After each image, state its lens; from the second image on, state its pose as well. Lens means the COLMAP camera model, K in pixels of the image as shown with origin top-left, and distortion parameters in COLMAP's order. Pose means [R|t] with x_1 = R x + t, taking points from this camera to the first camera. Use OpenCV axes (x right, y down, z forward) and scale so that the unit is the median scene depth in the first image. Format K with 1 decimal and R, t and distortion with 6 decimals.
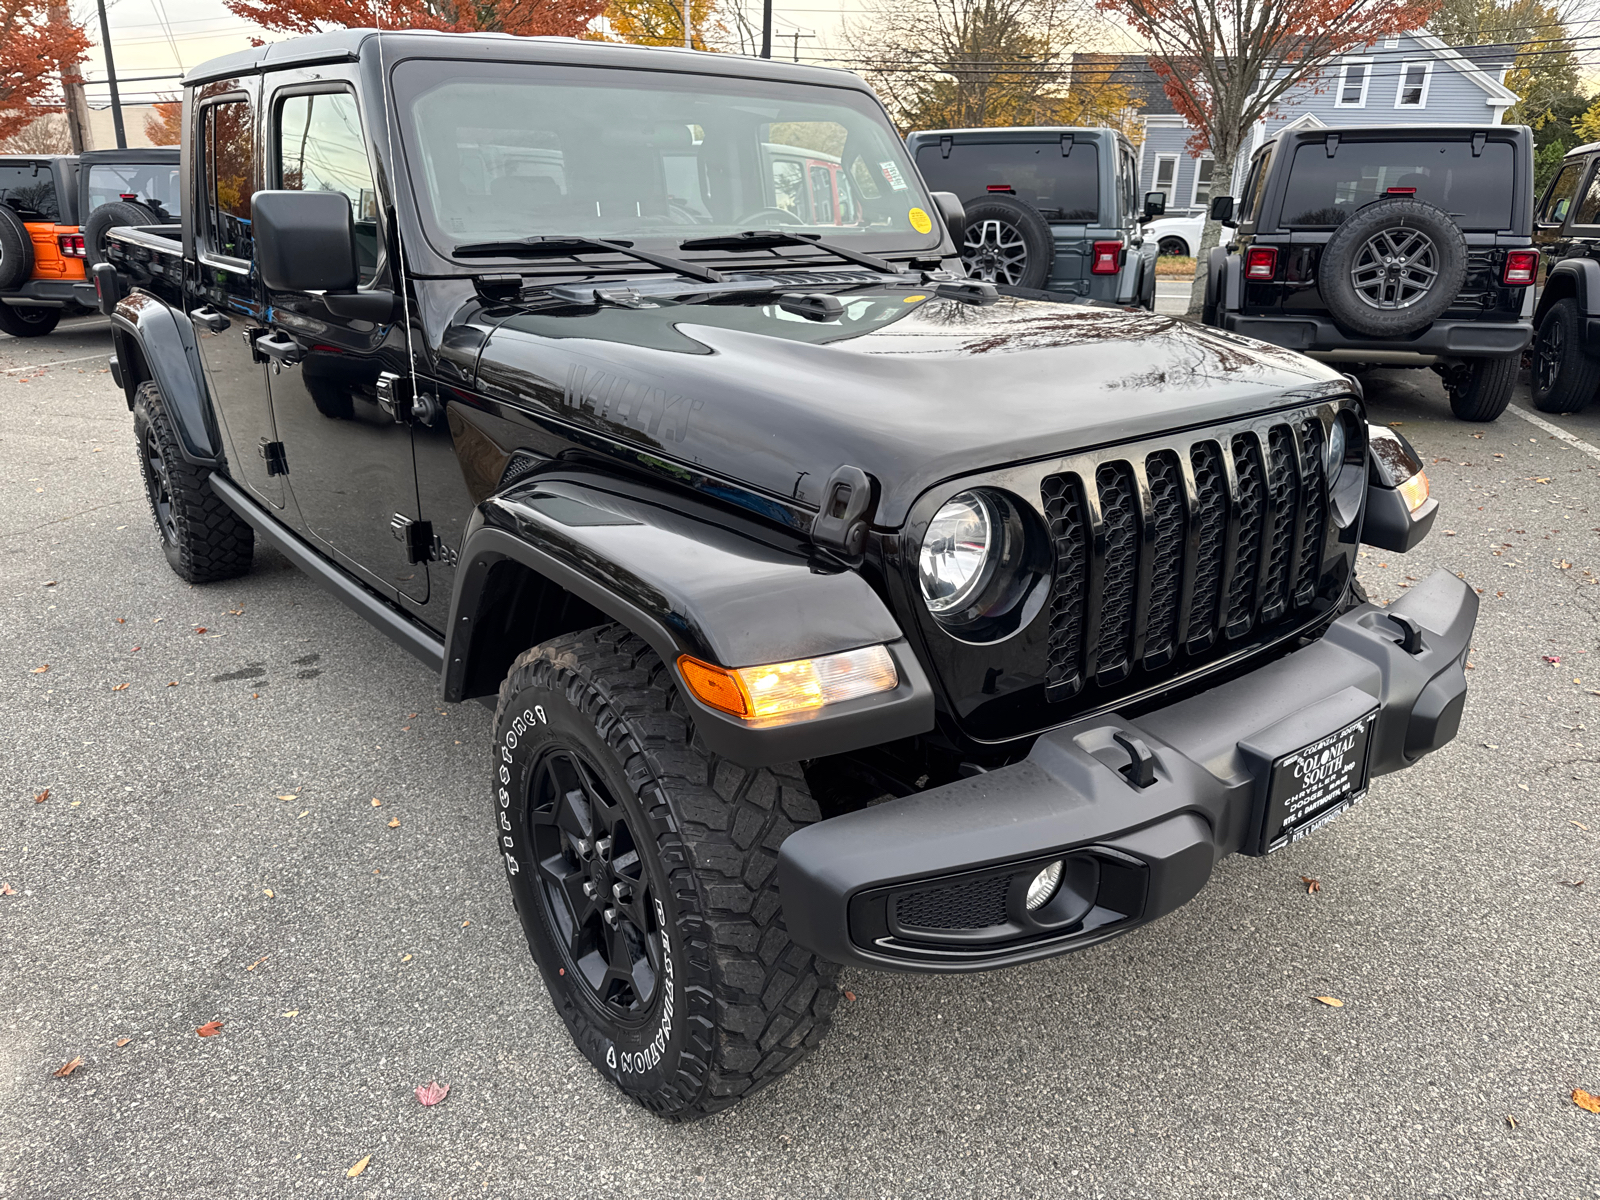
lens RADIAL K [[1158.5, 0, 802.9], [0, 1158.5, 600.6], [0, 0, 1]] dist [0.037348, -0.039108]
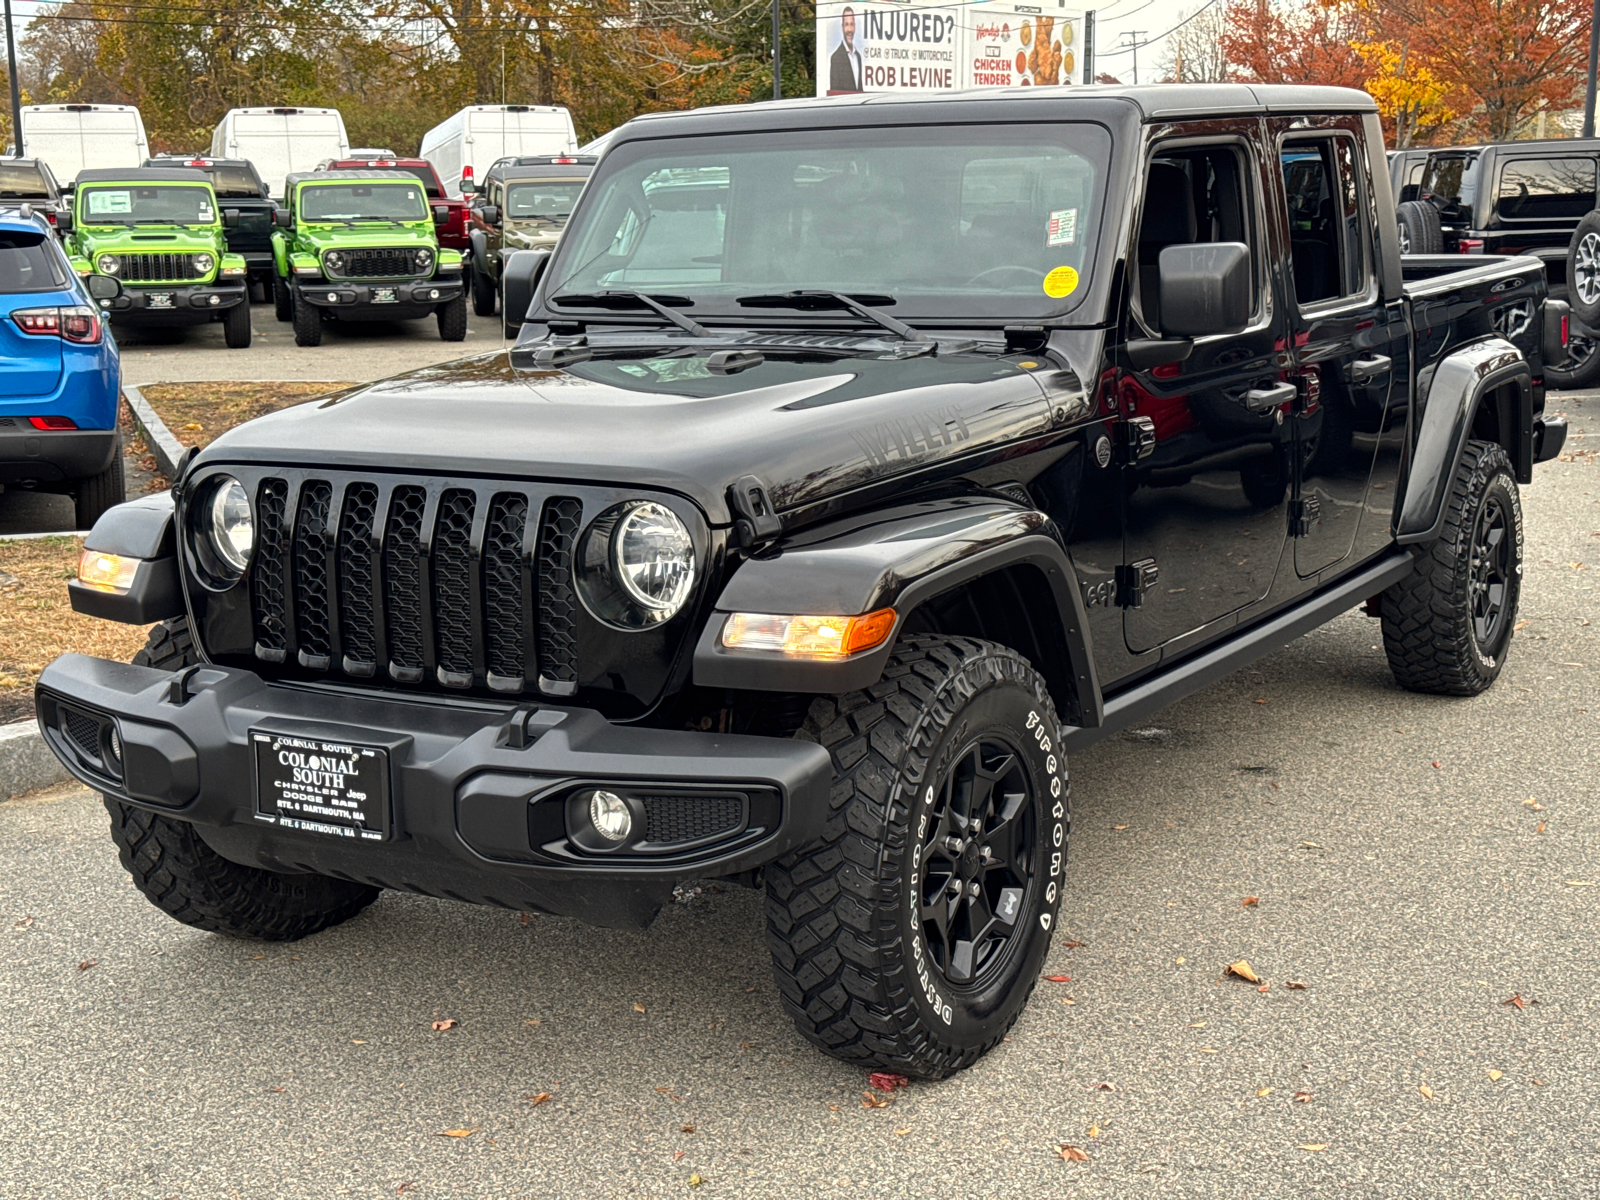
lens RADIAL K [[2333.1, 0, 808.2], [0, 2333.1, 596.4], [0, 0, 1]] dist [0.082708, 0.000000]
pose [[0.342280, 0.154248, -0.926851, 1.850972], [-0.291699, 0.955137, 0.051233, -0.188959], [0.893172, 0.252826, 0.371918, 0.381547]]
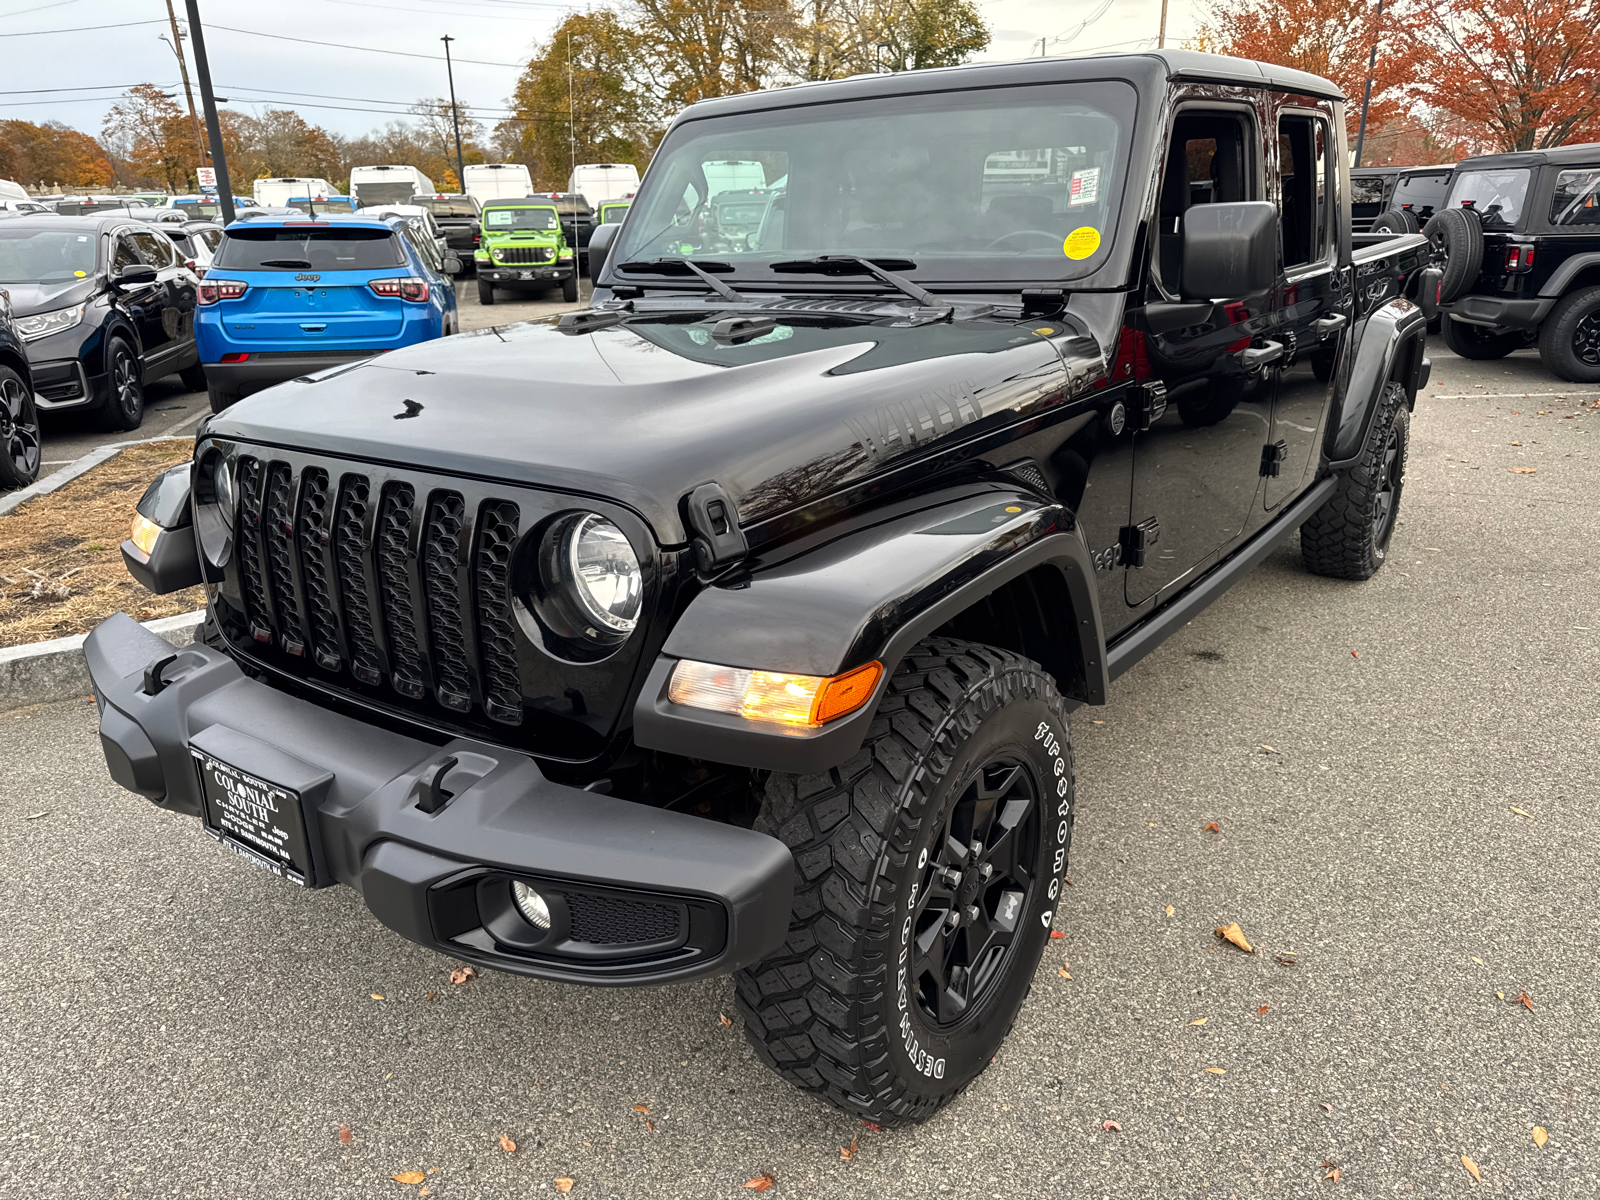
lens RADIAL K [[1160.9, 0, 798.7], [0, 1160.9, 614.0], [0, 0, 1]] dist [0.039499, -0.057750]
pose [[0.262611, 0.303950, -0.915778, 1.012340], [-0.293173, 0.929355, 0.224385, -0.262322], [0.919285, 0.209555, 0.333169, 0.746824]]
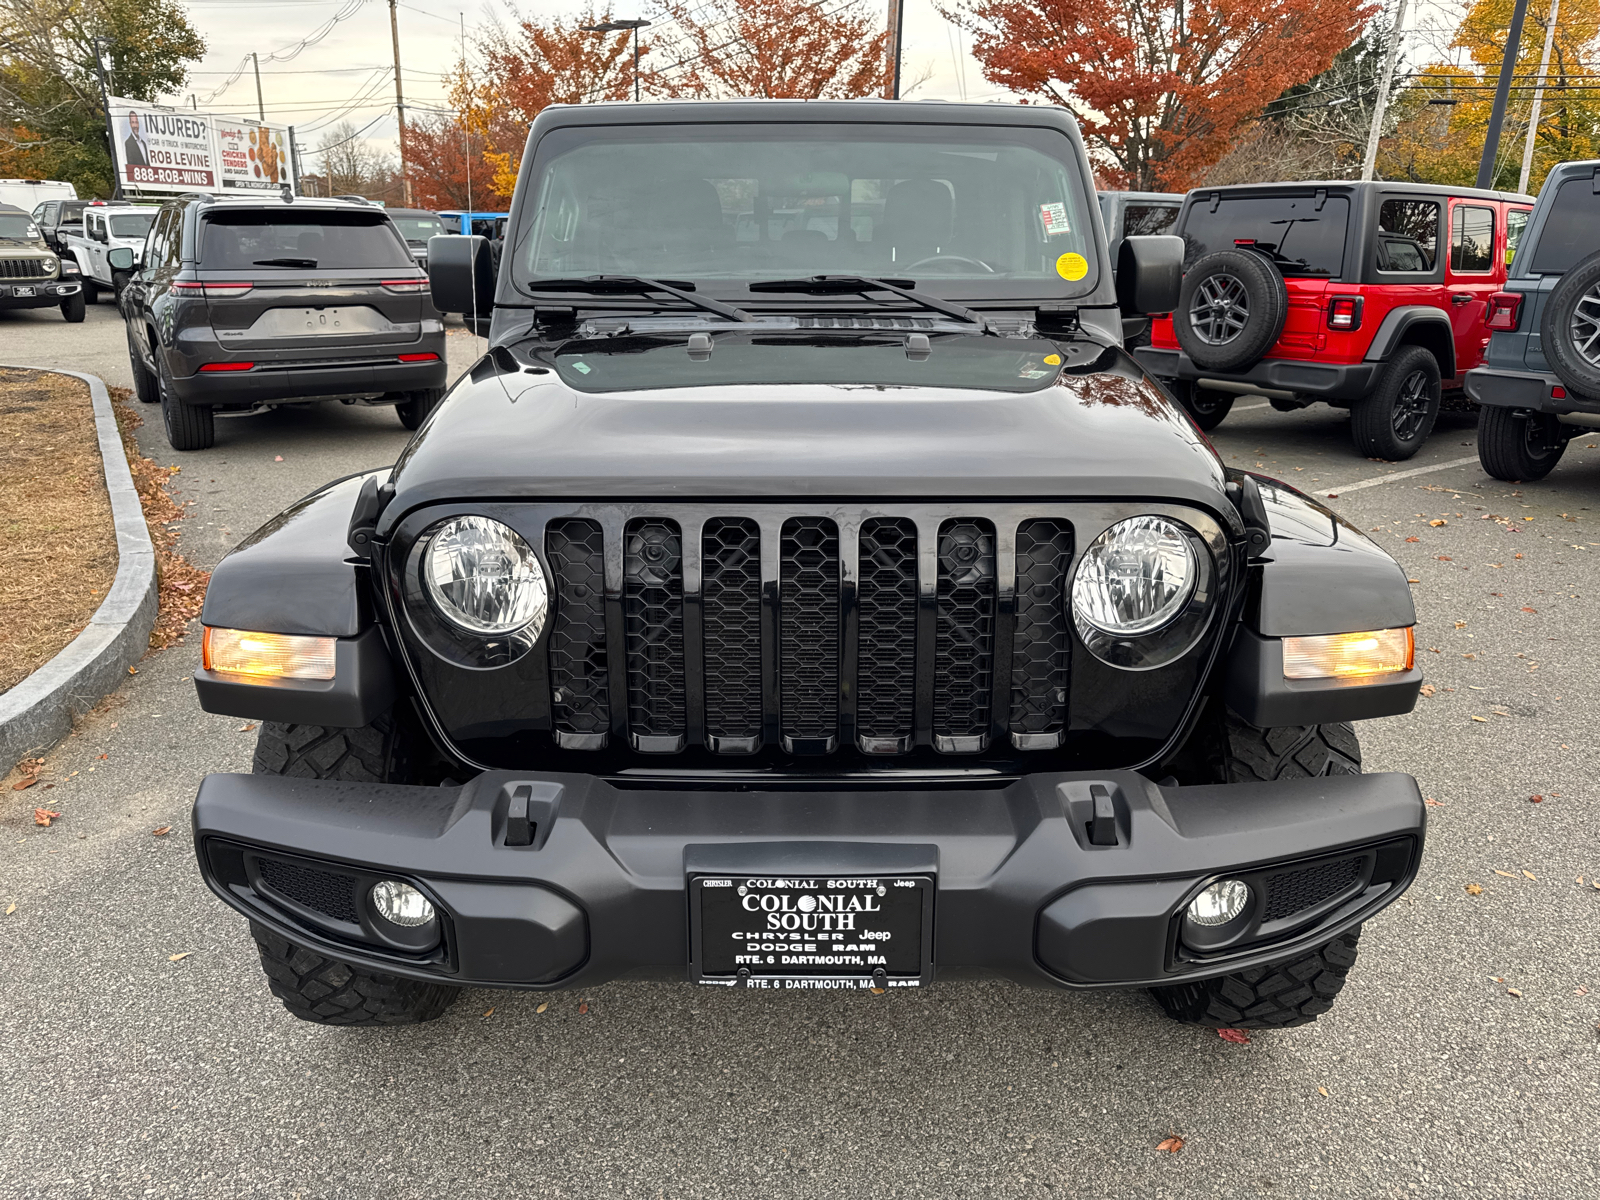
lens RADIAL K [[1158.5, 0, 807.0], [0, 1158.5, 604.7], [0, 0, 1]] dist [0.037348, -0.039108]
pose [[0.781926, 0.189764, -0.593786, 0.629455], [-0.208768, 0.977250, 0.037398, -0.075791], [0.587374, 0.094721, 0.803753, 0.215378]]
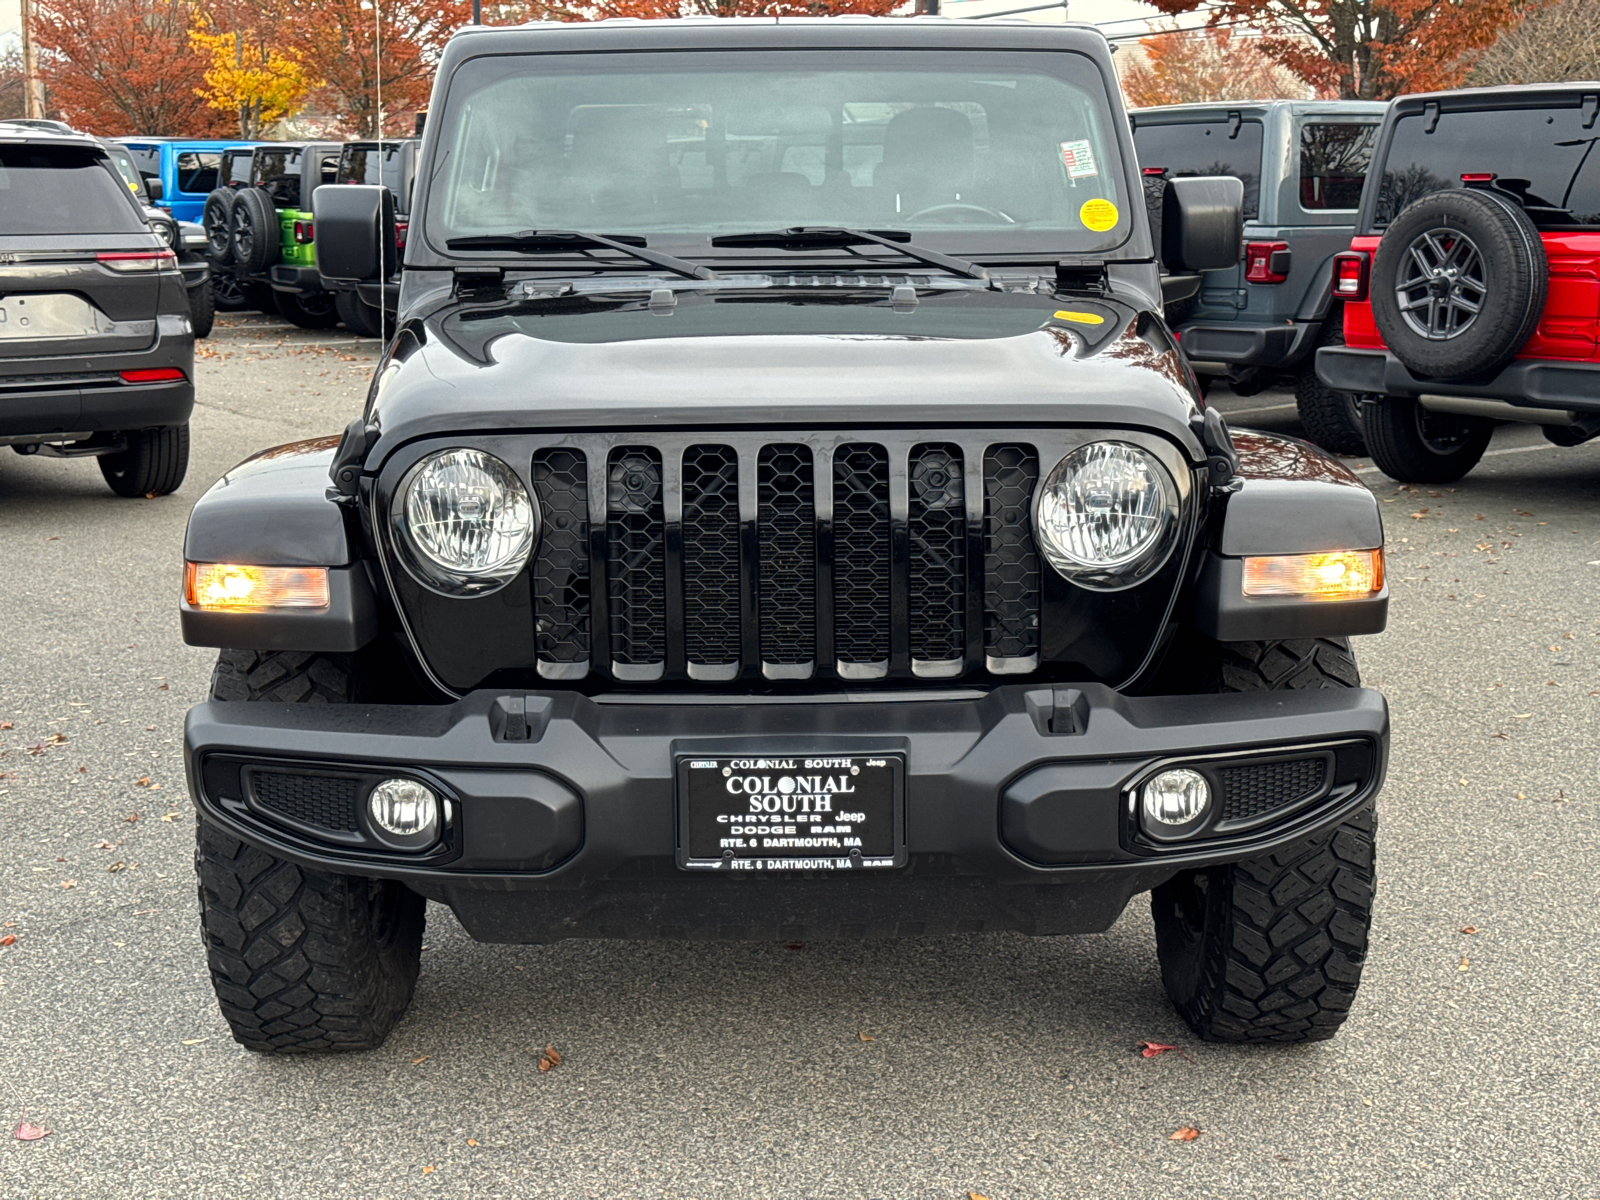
lens RADIAL K [[2333.1, 0, 798.8], [0, 2333.1, 596.2], [0, 0, 1]] dist [0.082708, 0.000000]
pose [[0.786331, 0.102906, -0.609175, 1.074908], [-0.196840, 0.976374, -0.089148, 0.103381], [0.585609, 0.190010, 0.788009, -0.311750]]
